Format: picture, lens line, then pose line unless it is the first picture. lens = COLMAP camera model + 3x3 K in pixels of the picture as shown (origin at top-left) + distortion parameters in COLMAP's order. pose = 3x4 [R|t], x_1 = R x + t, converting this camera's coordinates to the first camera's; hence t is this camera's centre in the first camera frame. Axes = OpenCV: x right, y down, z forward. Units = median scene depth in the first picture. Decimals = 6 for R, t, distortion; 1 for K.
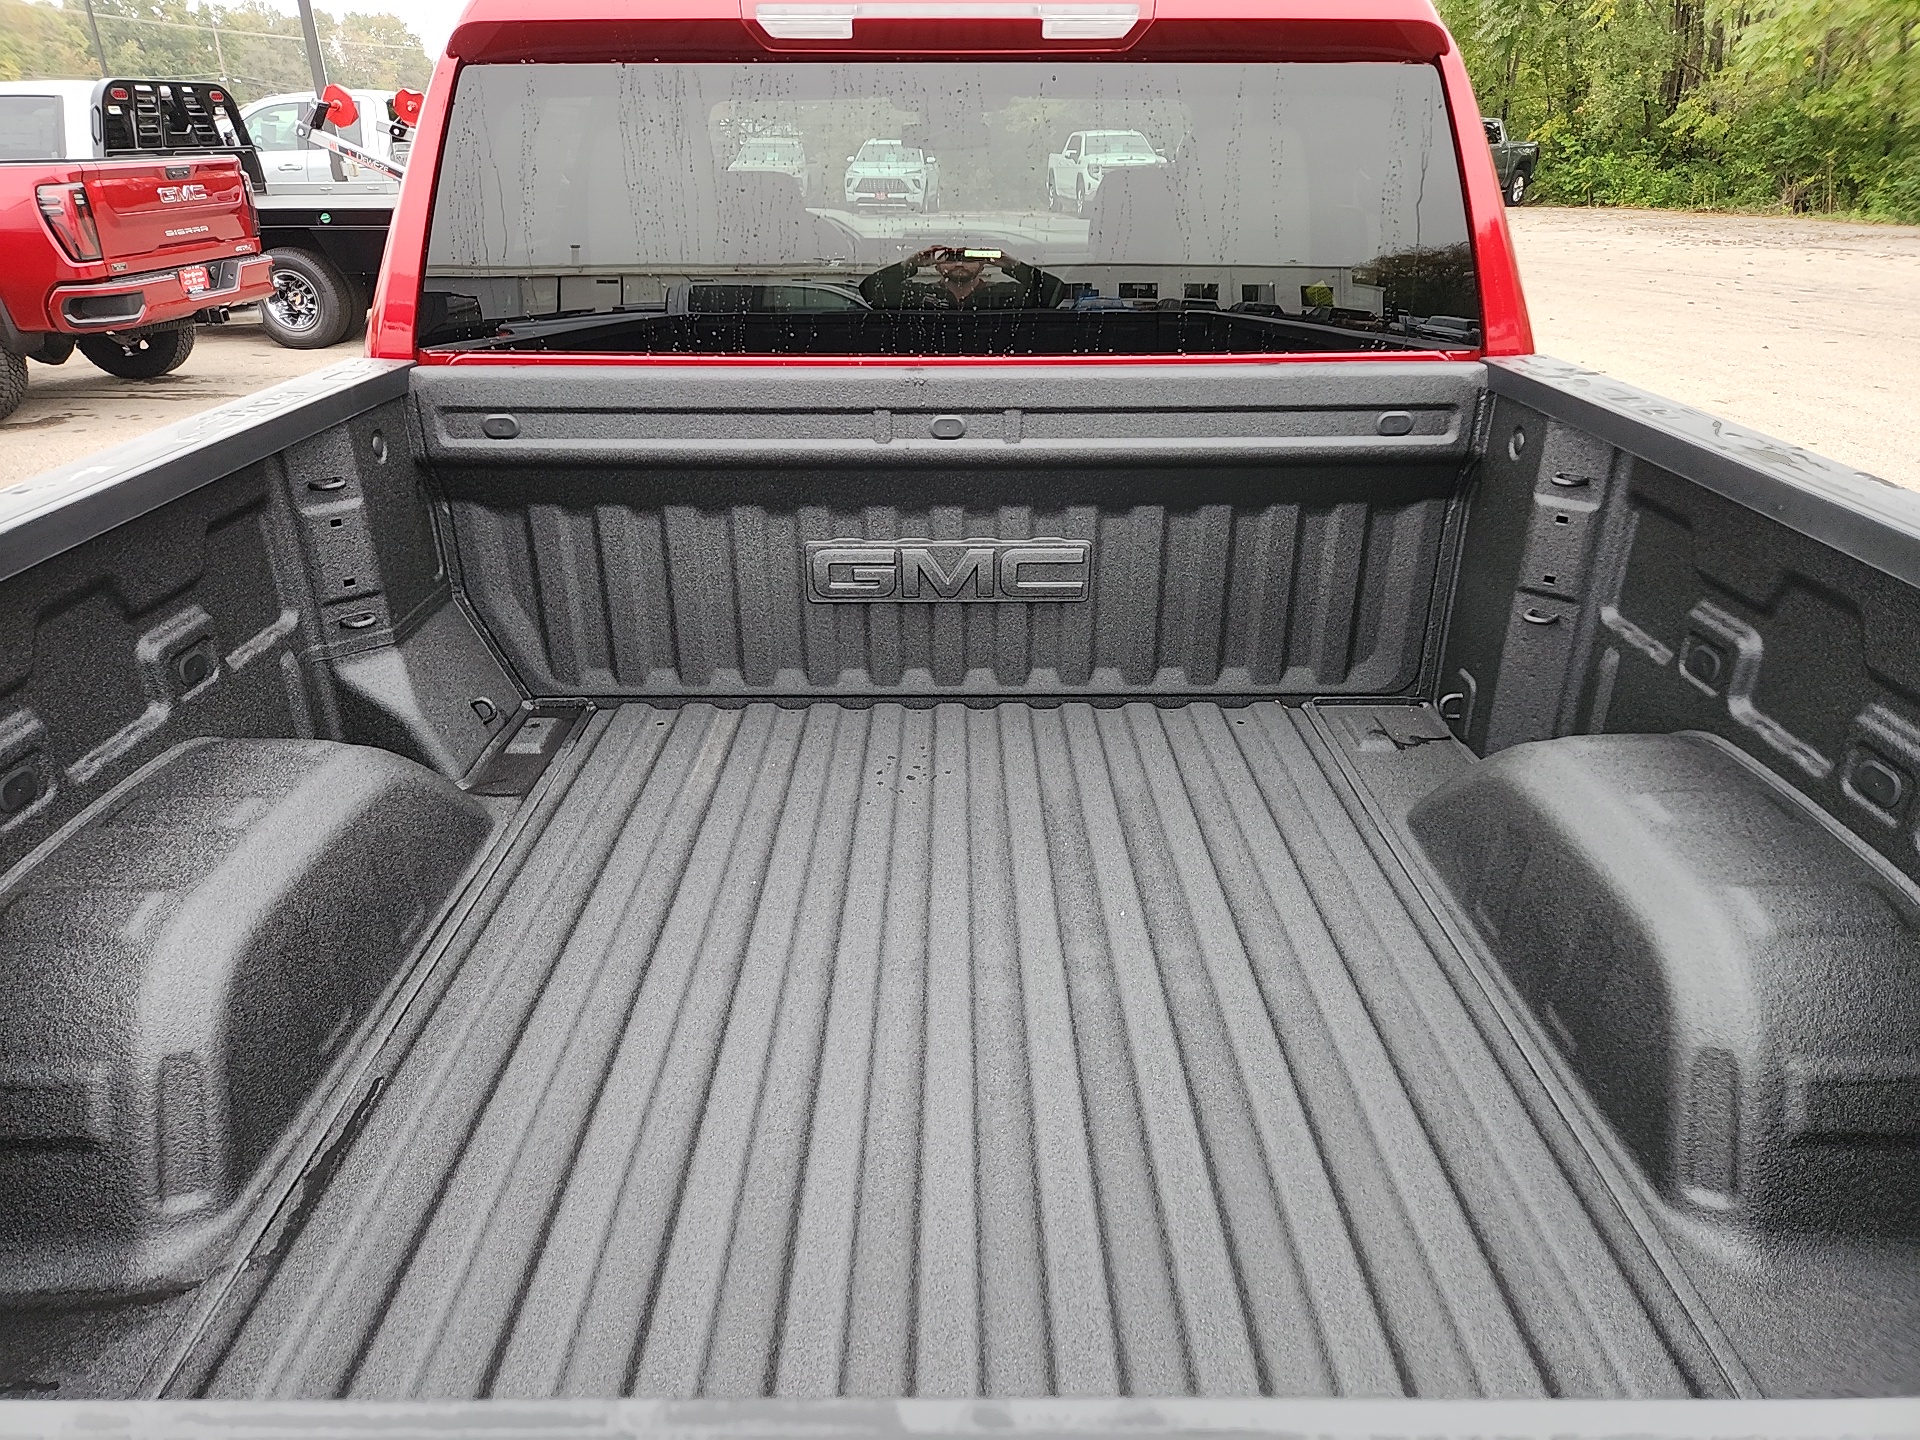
lens RADIAL K [[1267.2, 0, 958.6], [0, 1267.2, 739.7], [0, 0, 1]] dist [0.072946, -0.056634]
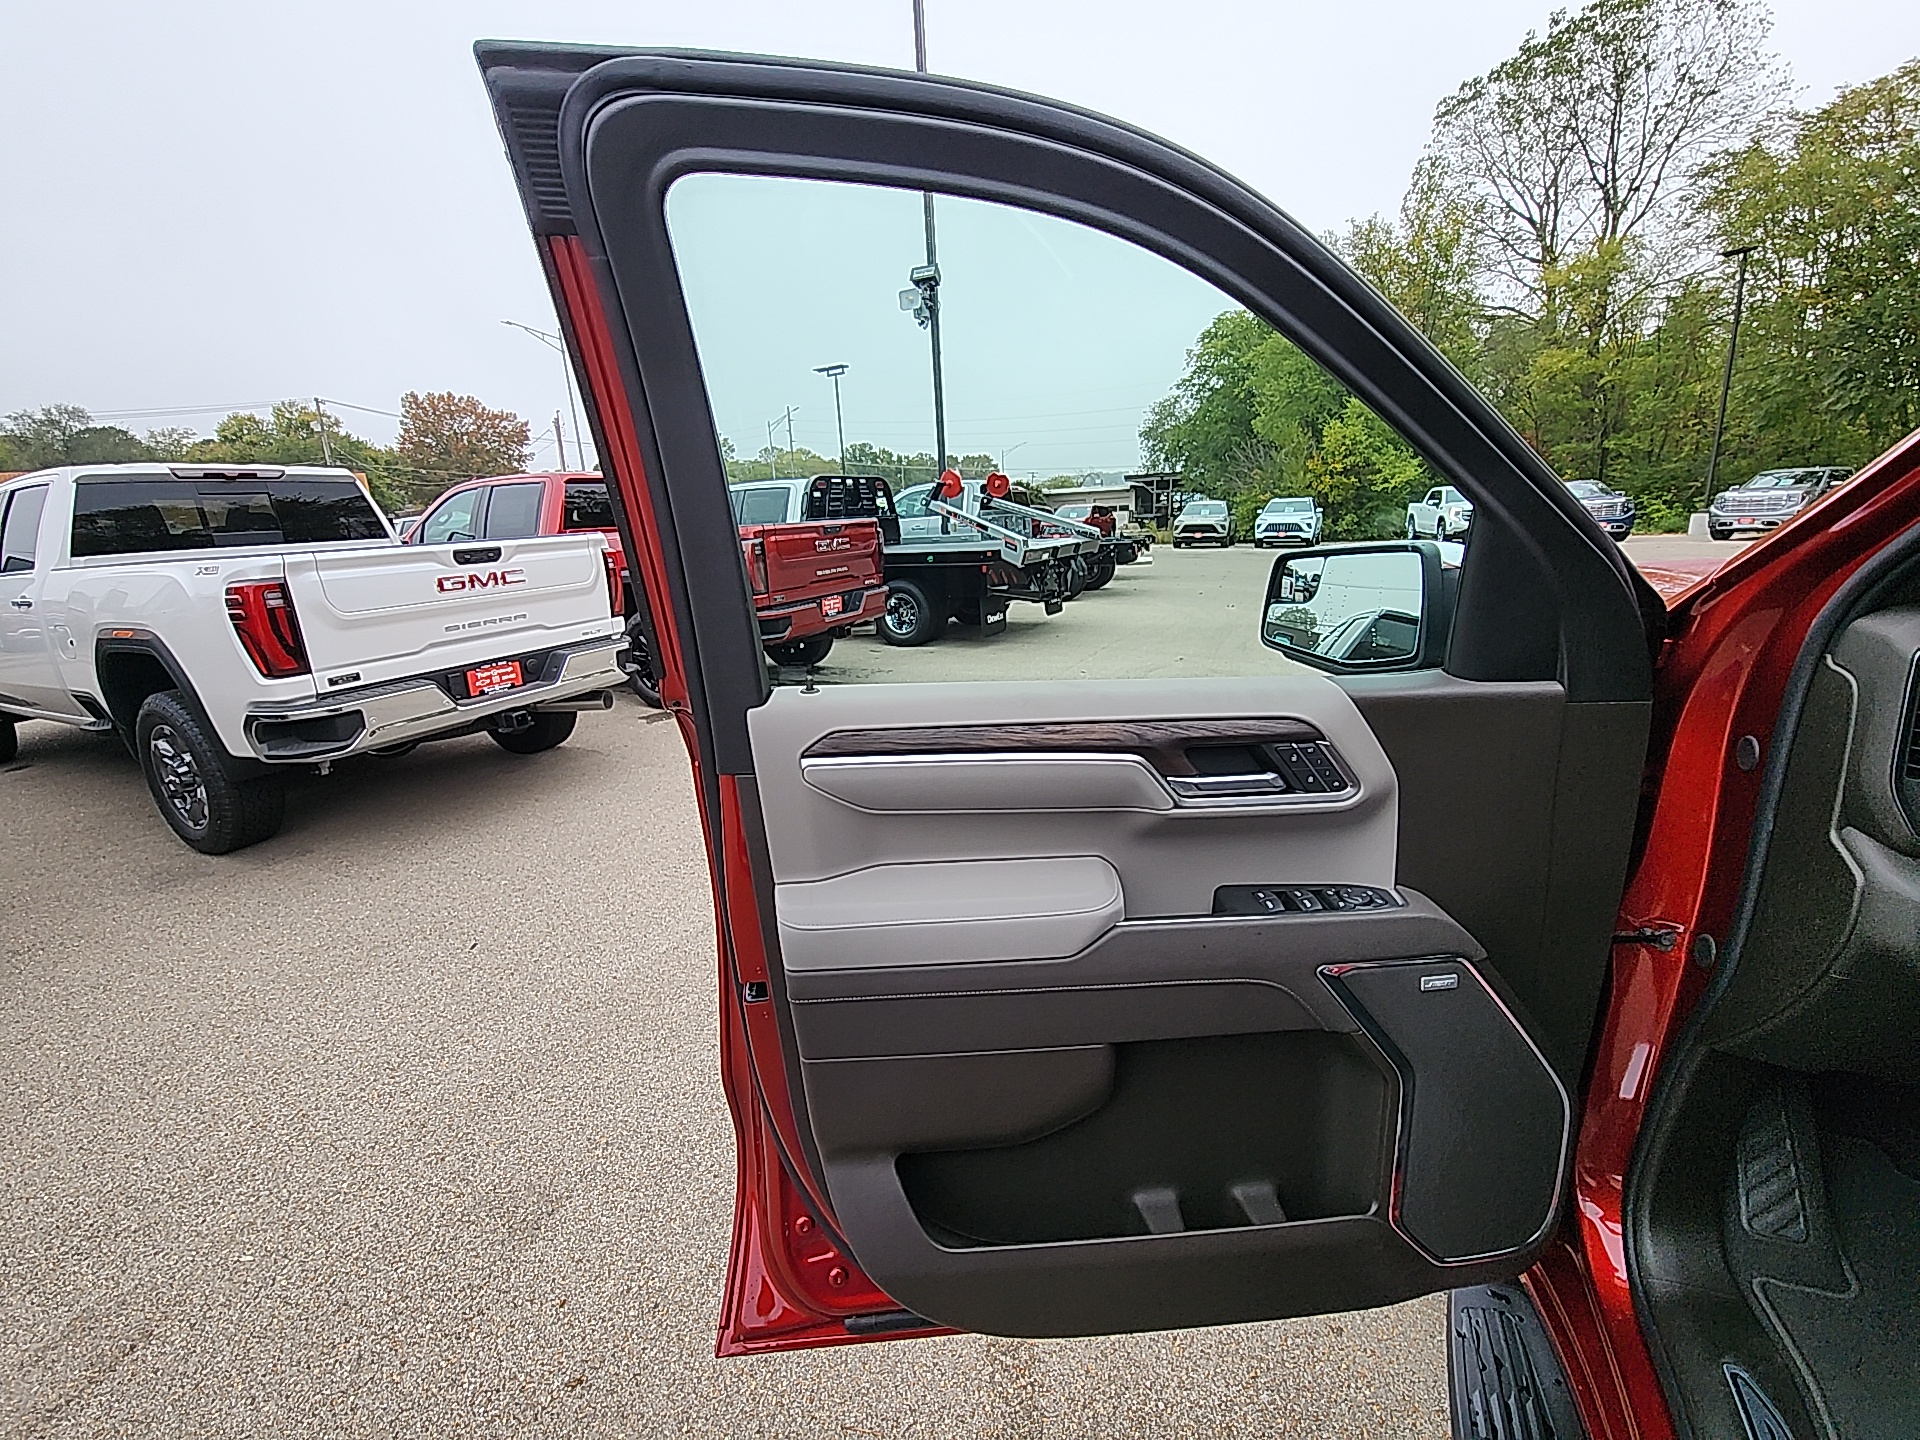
lens RADIAL K [[777.4, 0, 954.8], [0, 777.4, 708.7], [0, 0, 1]] dist [0.013884, -0.010459]
pose [[0.918060, 0.064941, -0.391087, -0.175321], [-0.136073, 0.978180, -0.156997, -0.162106], [0.372358, 0.197349, 0.906864, 0.388778]]
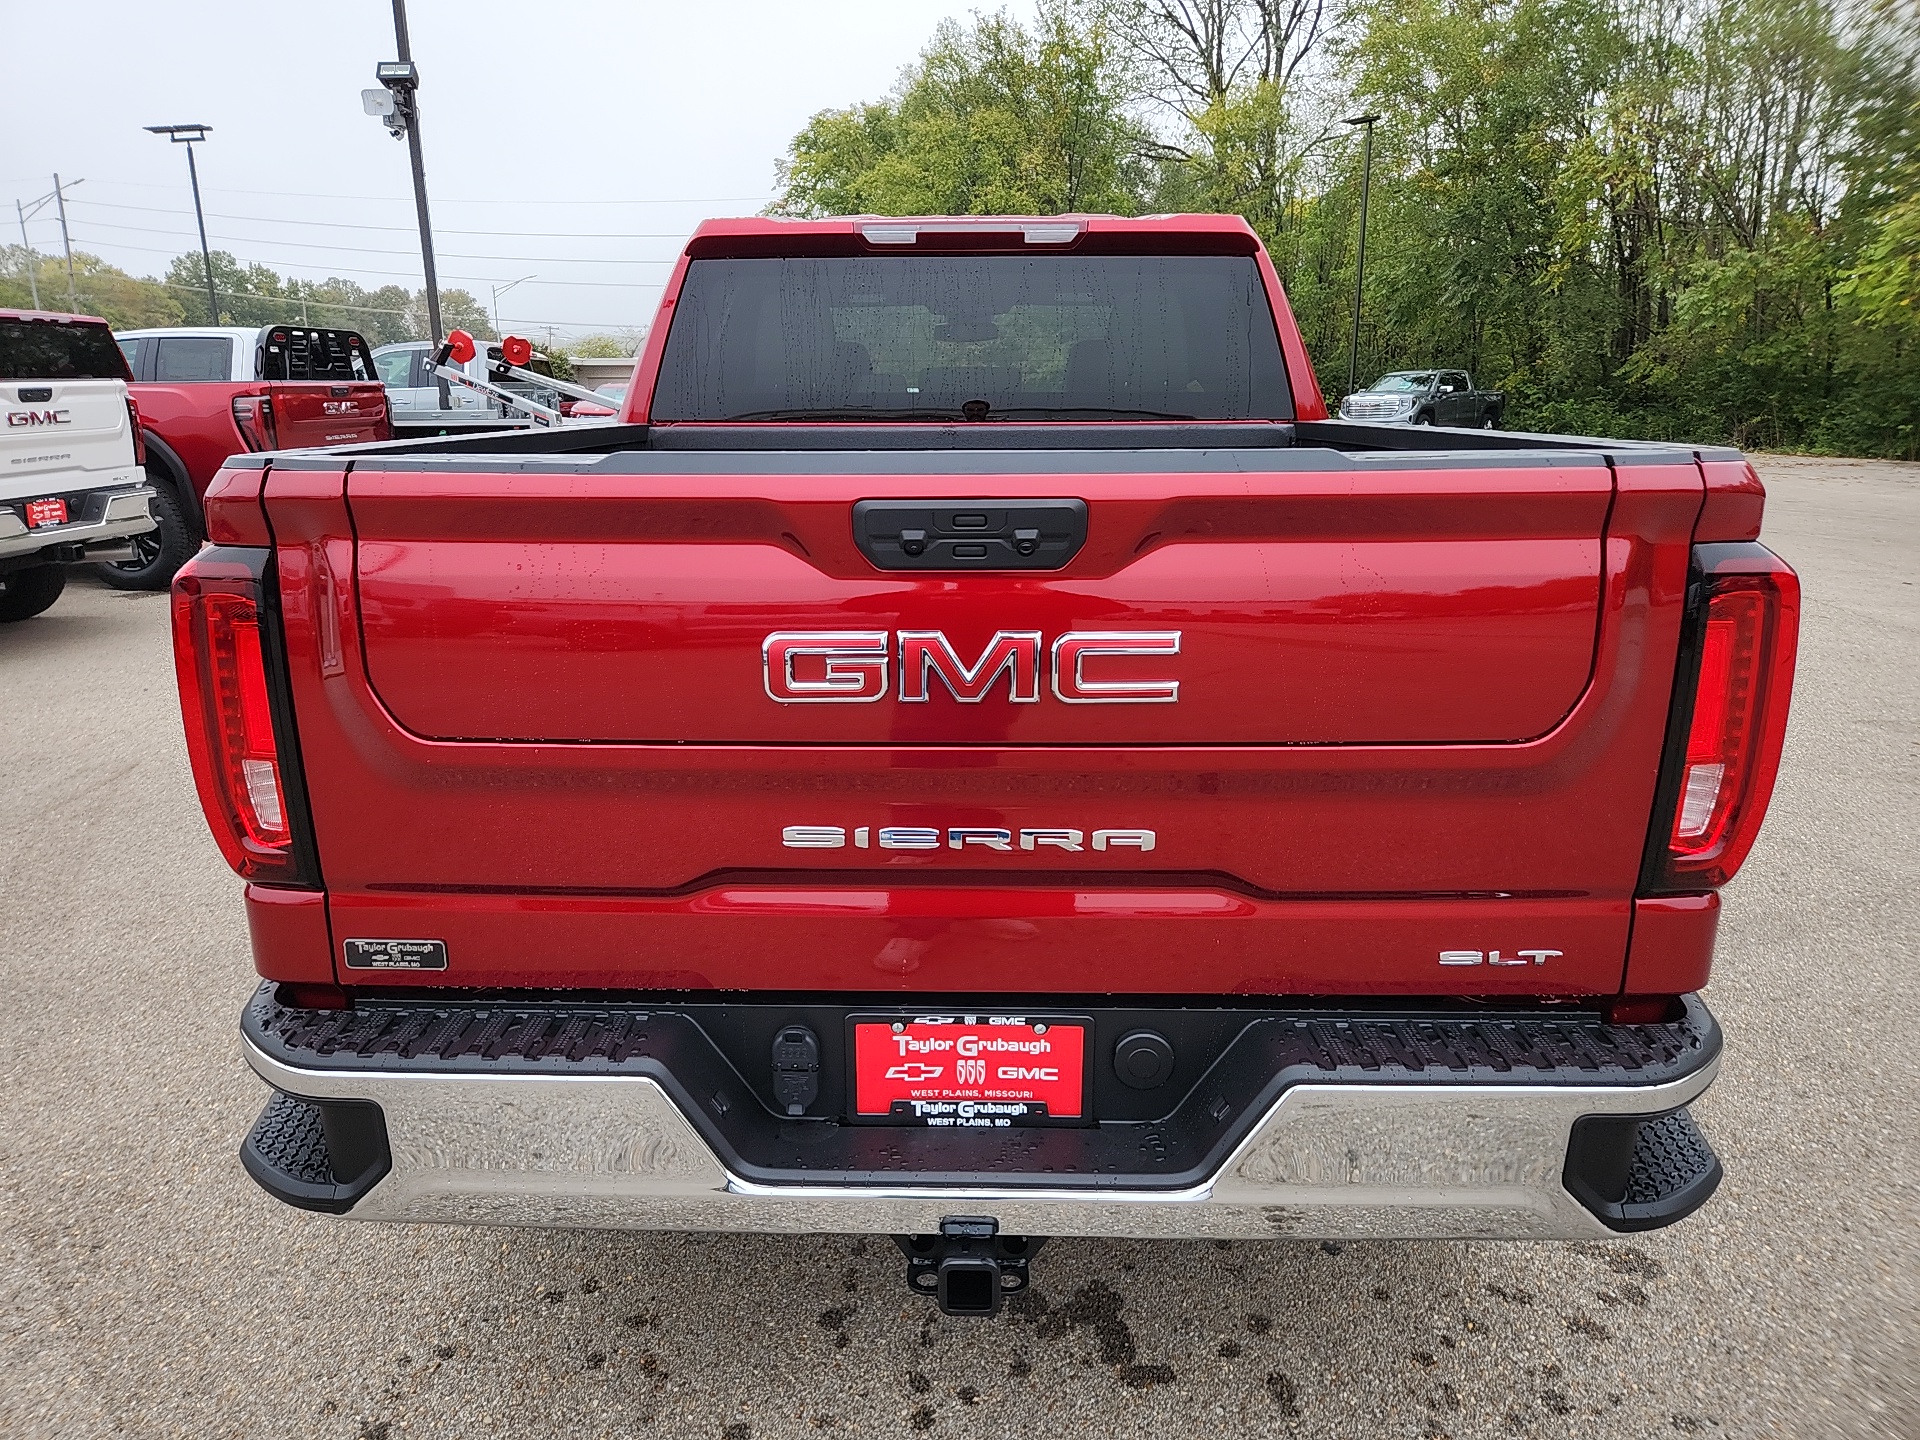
lens RADIAL K [[1265.0, 0, 939.4], [0, 1265.0, 727.7], [0, 0, 1]] dist [0.073592, -0.055605]
pose [[0.999671, 0.005312, -0.025080, -0.000830], [-0.009763, 0.983459, -0.180868, 0.100816], [0.023704, 0.181053, 0.983188, -0.141982]]
